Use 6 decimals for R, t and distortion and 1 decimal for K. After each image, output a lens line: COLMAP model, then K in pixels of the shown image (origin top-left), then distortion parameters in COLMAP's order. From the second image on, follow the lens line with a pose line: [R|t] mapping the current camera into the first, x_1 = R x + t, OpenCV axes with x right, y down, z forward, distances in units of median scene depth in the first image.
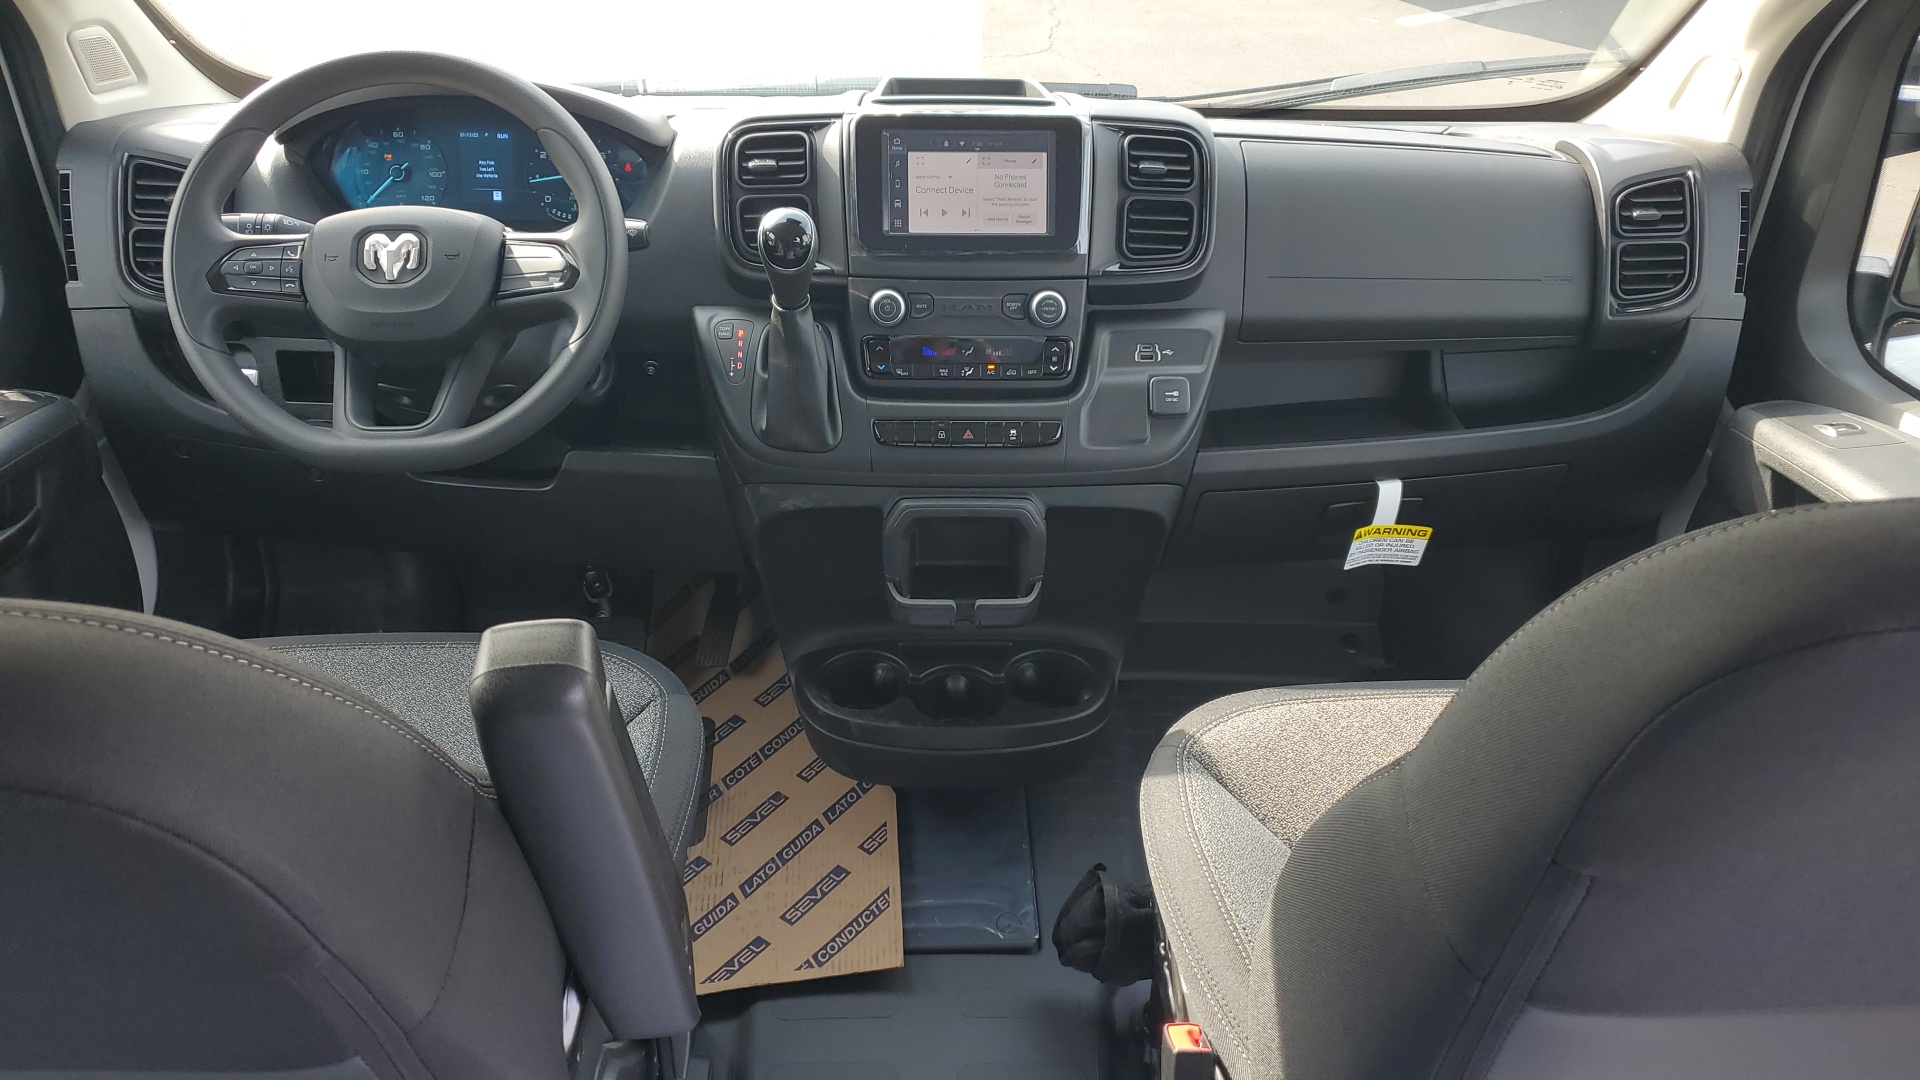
lens RADIAL K [[1514.0, 0, 954.7], [0, 1514.0, 563.2], [0, 0, 1]] dist [0.130592, -0.145639]
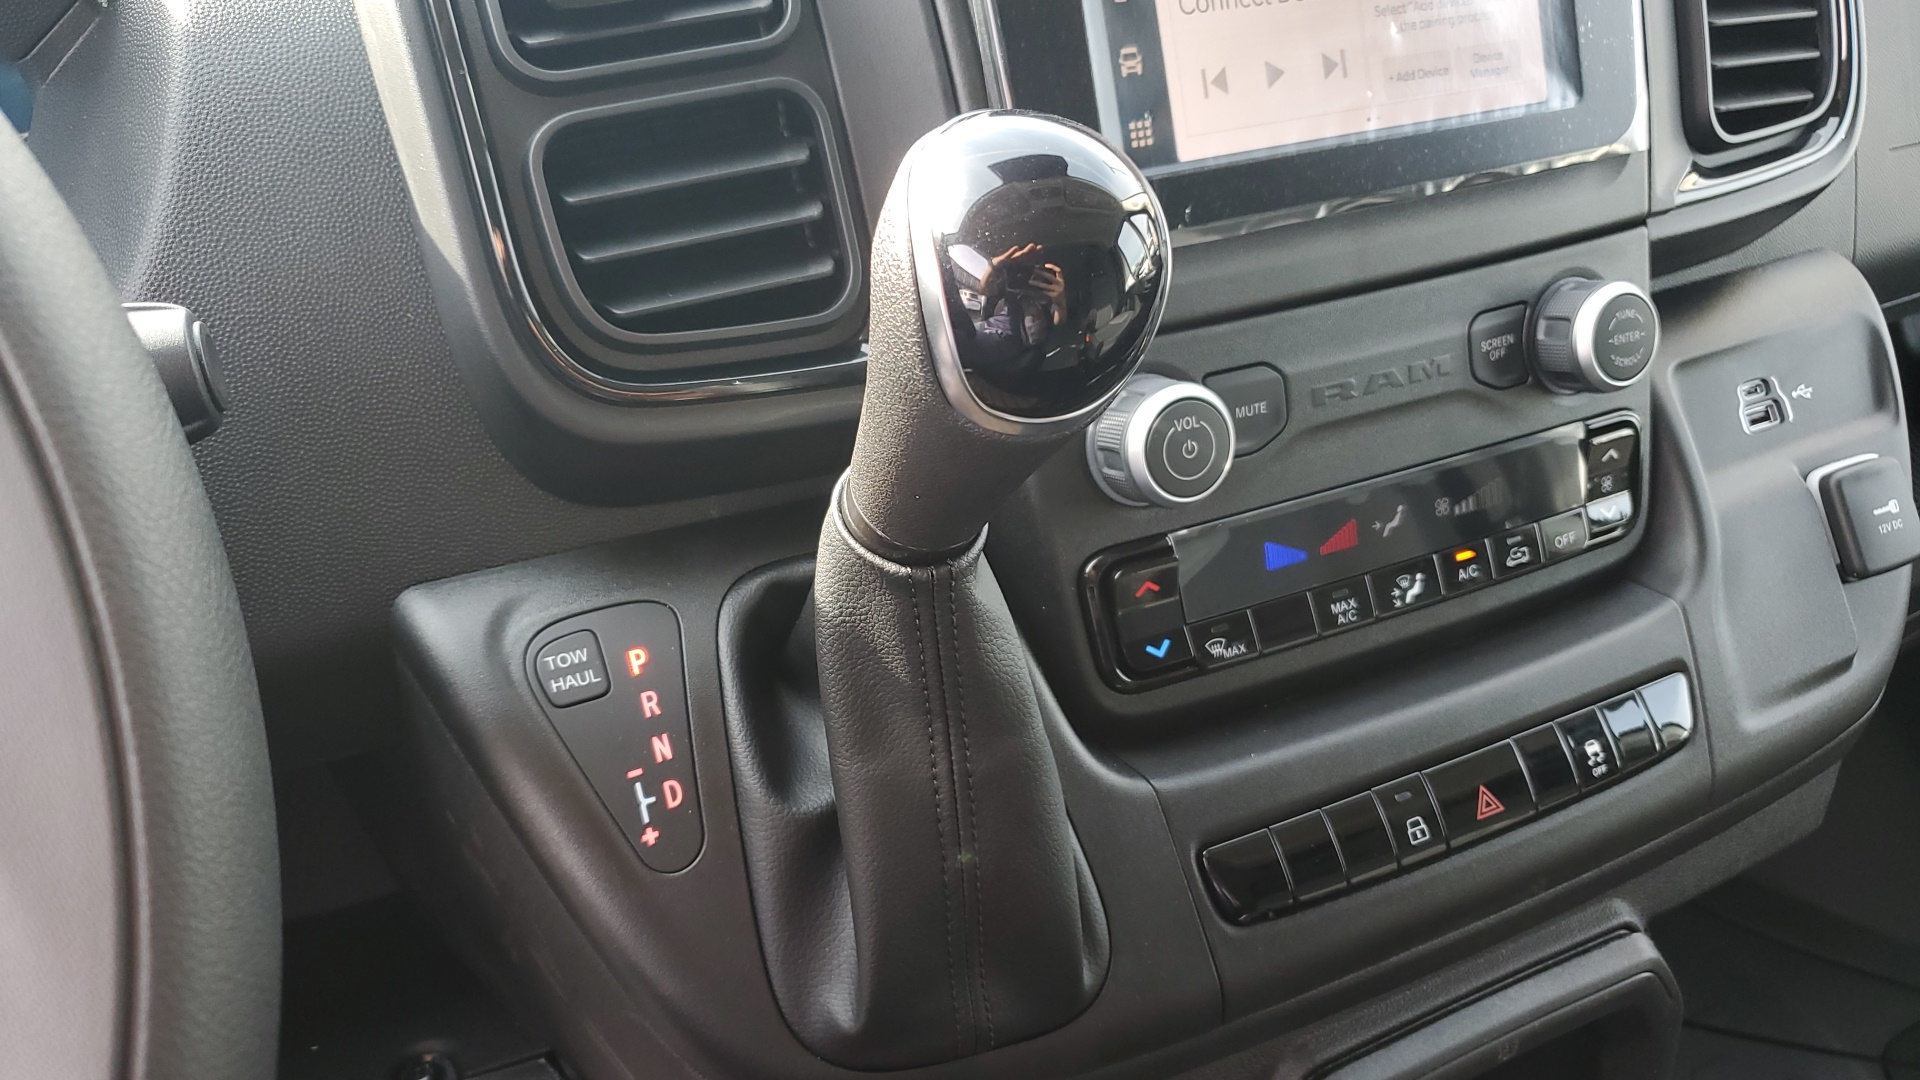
lens RADIAL K [[1569.9, 0, 960.0], [0, 1569.9, 540.0], [0, 0, 1]] dist [0.026605, -0.004277]
pose [[0.904866, -0.231705, 0.357114, -0.182309], [0.222607, 0.972603, 0.067003, -0.178009], [-0.362855, 0.018867, 0.931654, 0.748832]]
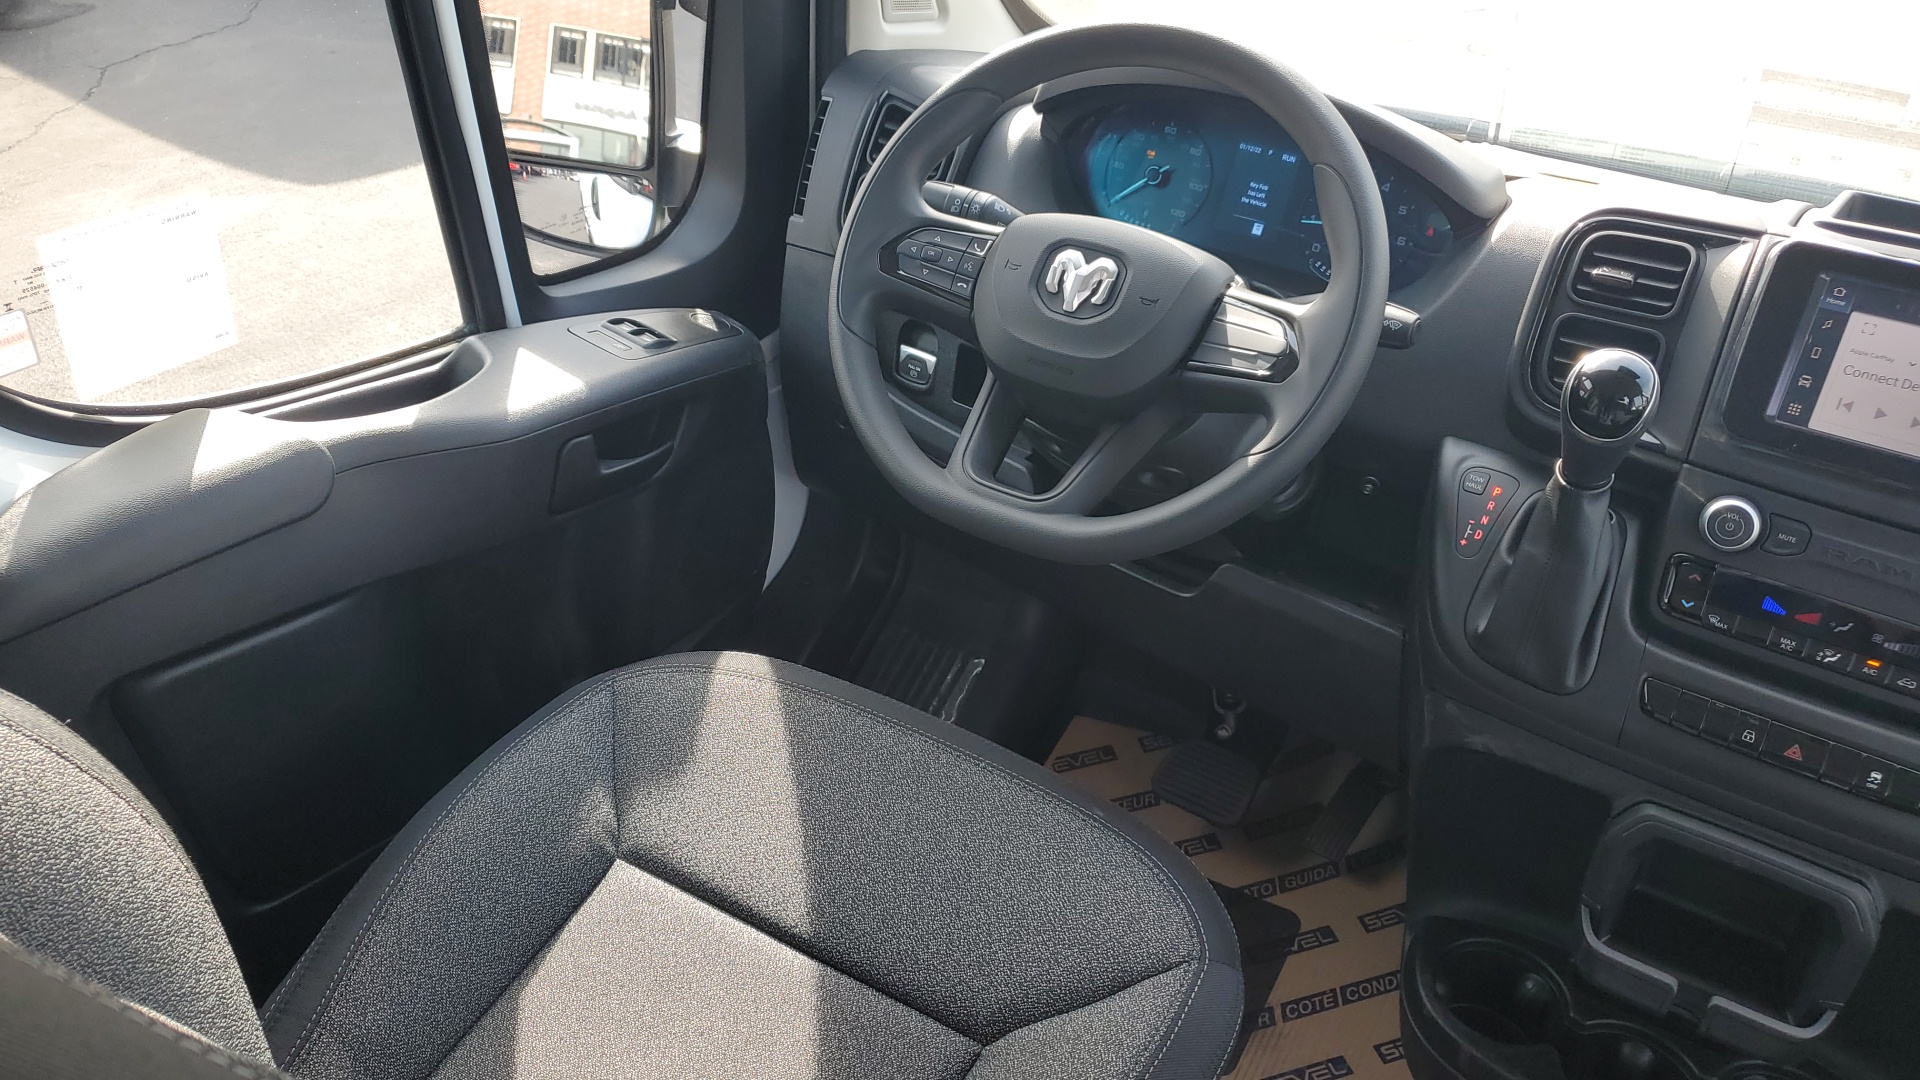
lens RADIAL K [[1526.5, 0, 992.1], [0, 1526.5, 537.4], [0, 0, 1]] dist [-0.011741, 0.098922]
pose [[0.850075, 0.320800, -0.417684, -0.037203], [-0.329981, 0.942536, 0.052329, -0.091811], [0.410469, 0.093344, 0.907084, 0.265592]]
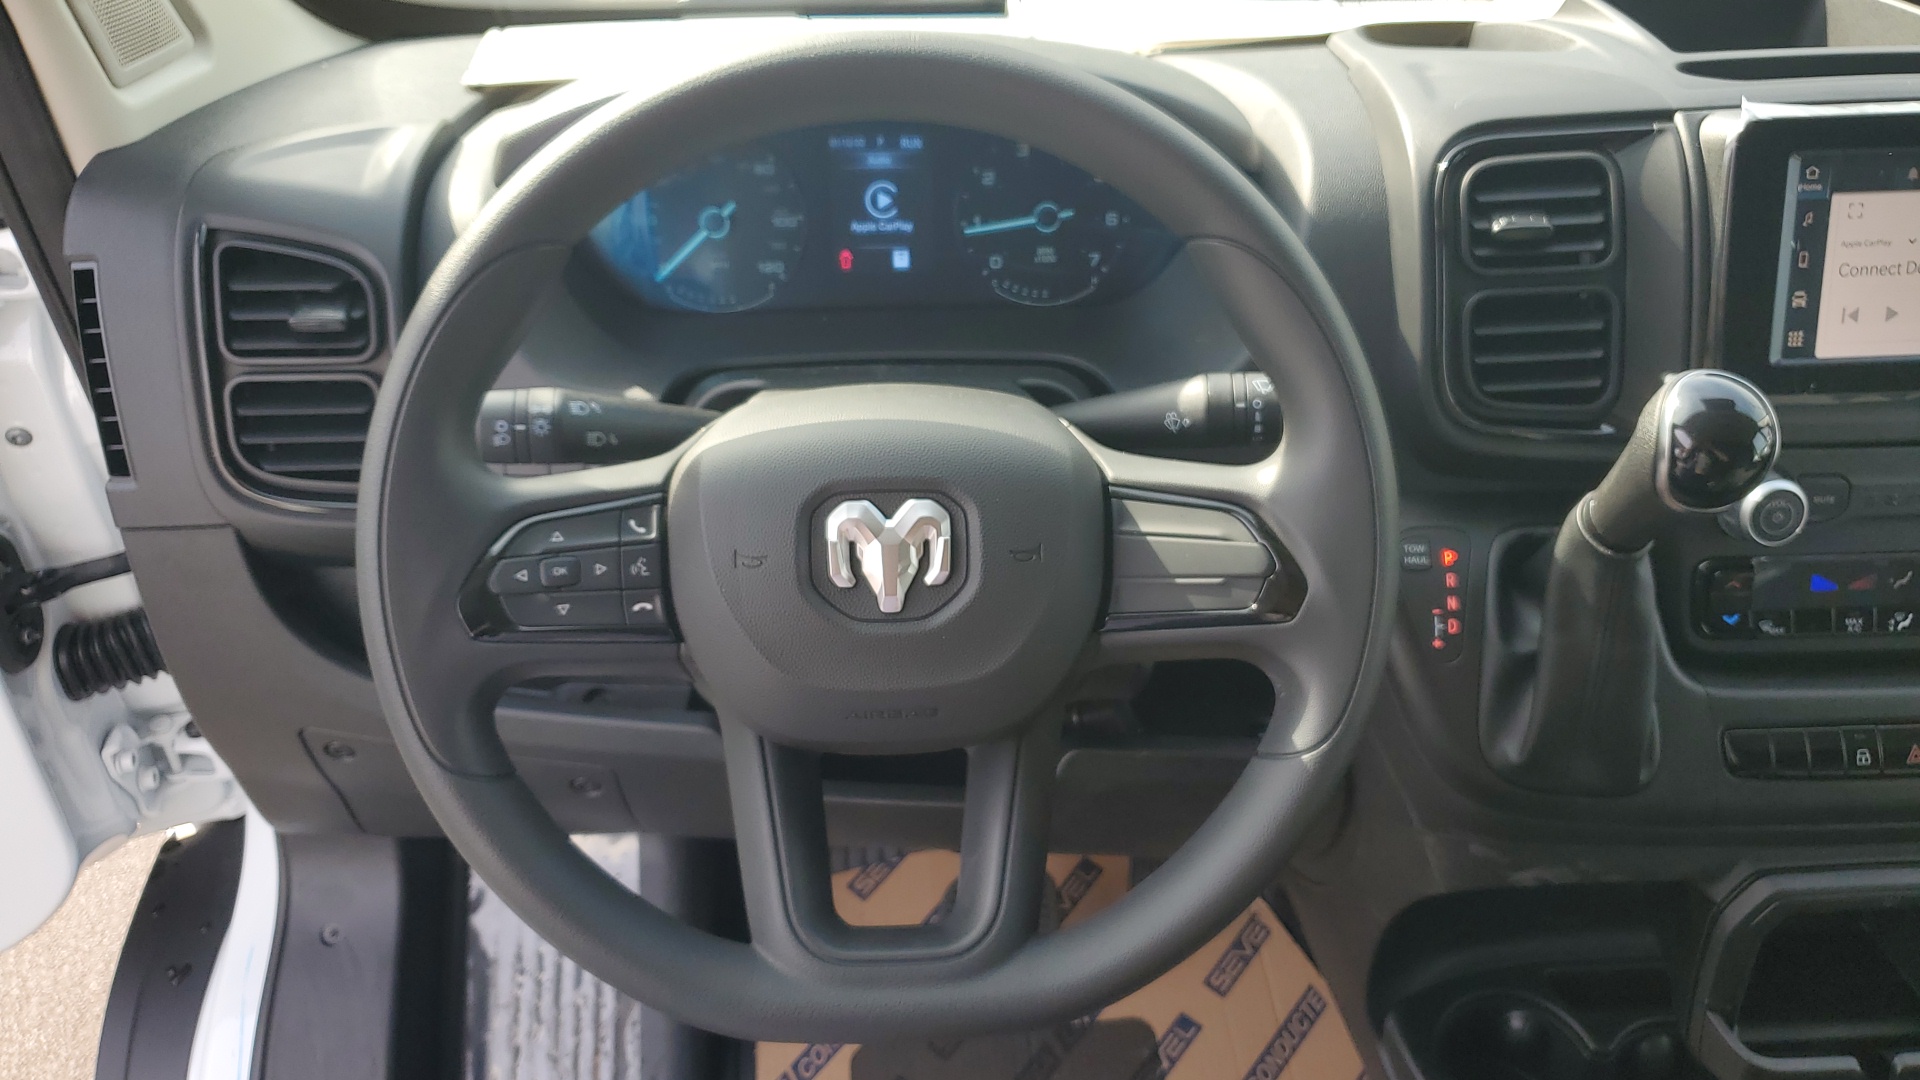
lens RADIAL K [[1586.8, 0, 995.2], [0, 1586.8, 533.0], [0, 0, 1]] dist [0.007502, -0.001407]
pose [[0.999316, -0.027765, 0.024420, -0.305182], [0.024806, 0.993157, 0.114118, -0.224869], [-0.027421, -0.113434, 0.993167, 0.494271]]
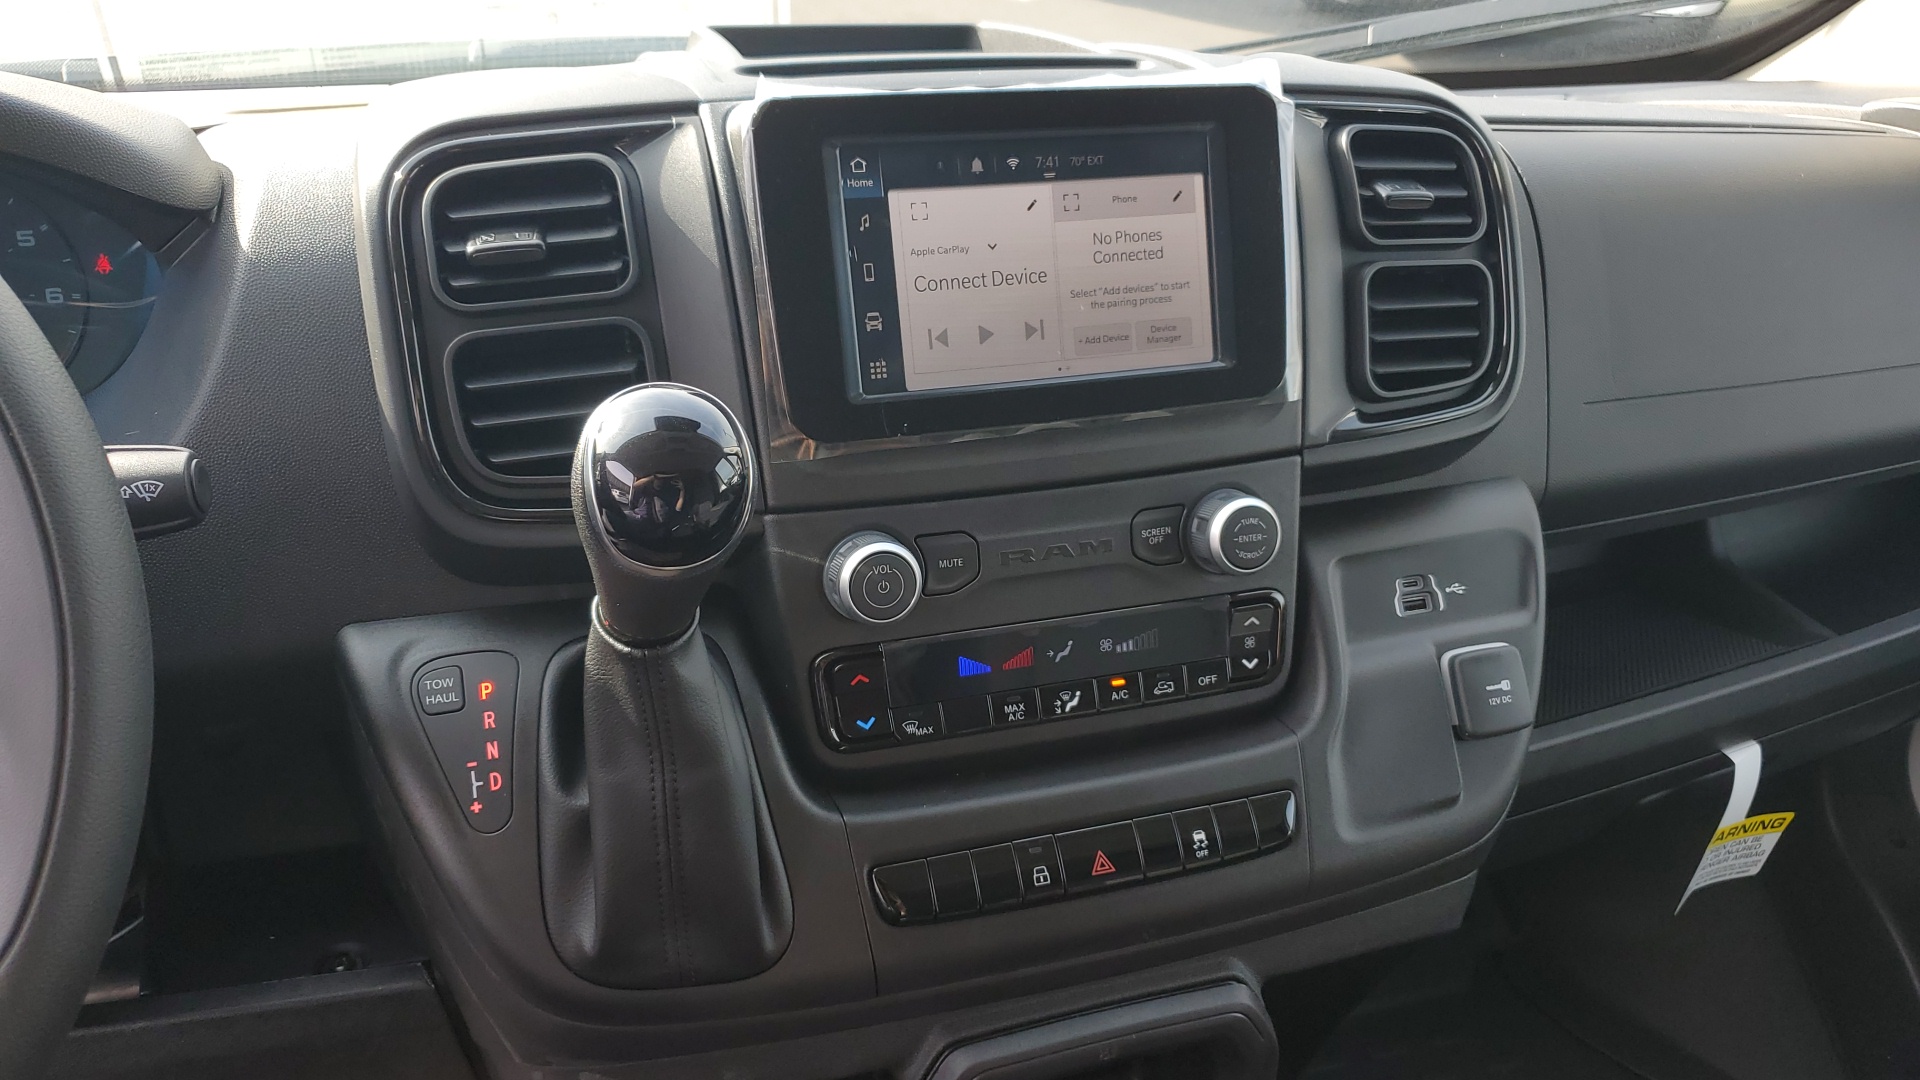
lens RADIAL K [[1513.1, 0, 960.0], [0, 1513.1, 540.0], [0, 0, 1]] dist [0.121730, -0.222267]
pose [[0.953223, -0.117083, 0.278670, -0.131489], [0.120174, 0.992735, 0.006027, -0.178090], [-0.277351, 0.027743, 0.960368, 0.613227]]
